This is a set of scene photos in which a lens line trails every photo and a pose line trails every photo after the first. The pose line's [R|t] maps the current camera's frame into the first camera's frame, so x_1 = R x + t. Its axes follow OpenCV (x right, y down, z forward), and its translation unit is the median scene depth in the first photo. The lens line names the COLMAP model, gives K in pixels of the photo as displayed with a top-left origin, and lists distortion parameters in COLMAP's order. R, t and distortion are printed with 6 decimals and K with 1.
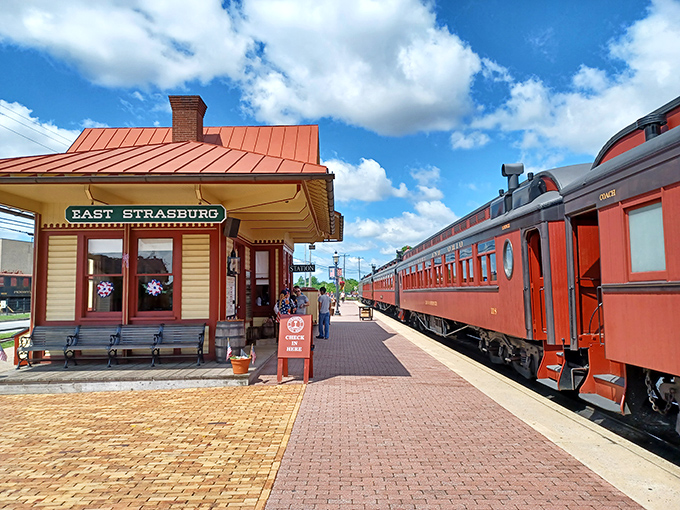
lens RADIAL K [[494.2, 0, 340.0], [0, 494.2, 255.0], [0, 0, 1]] dist [0.002684, 0.000750]
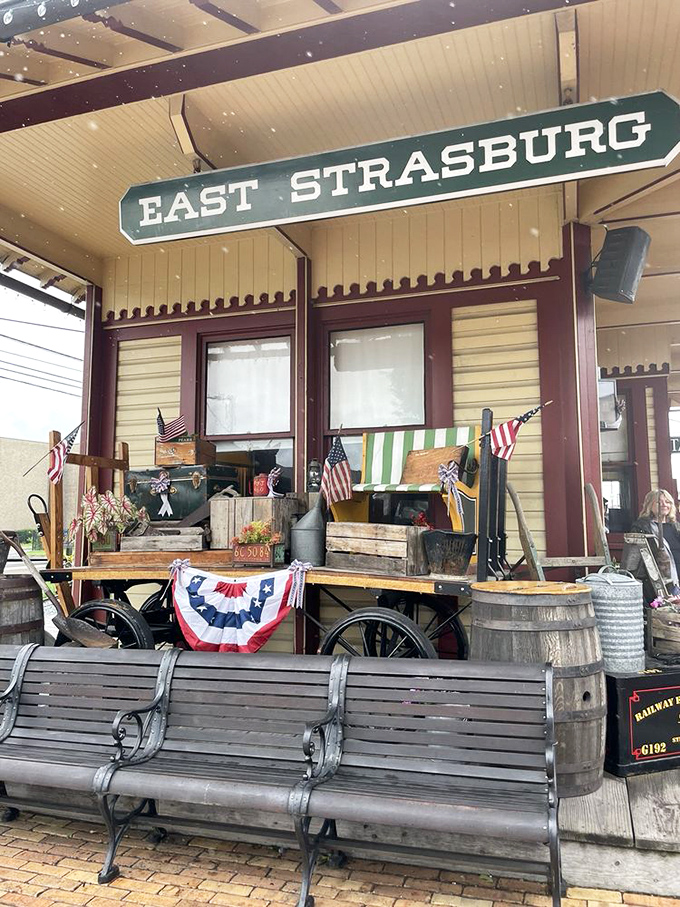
lens RADIAL K [[741.5, 0, 340.0], [0, 741.5, 453.5], [0, 0, 1]] dist [0.003362, 0.001438]
pose [[0.939303, -0.029589, -0.341810, -0.269238], [0.023591, 0.999486, -0.021695, 0.080611], [0.342276, 0.012314, 0.939519, 0.607650]]
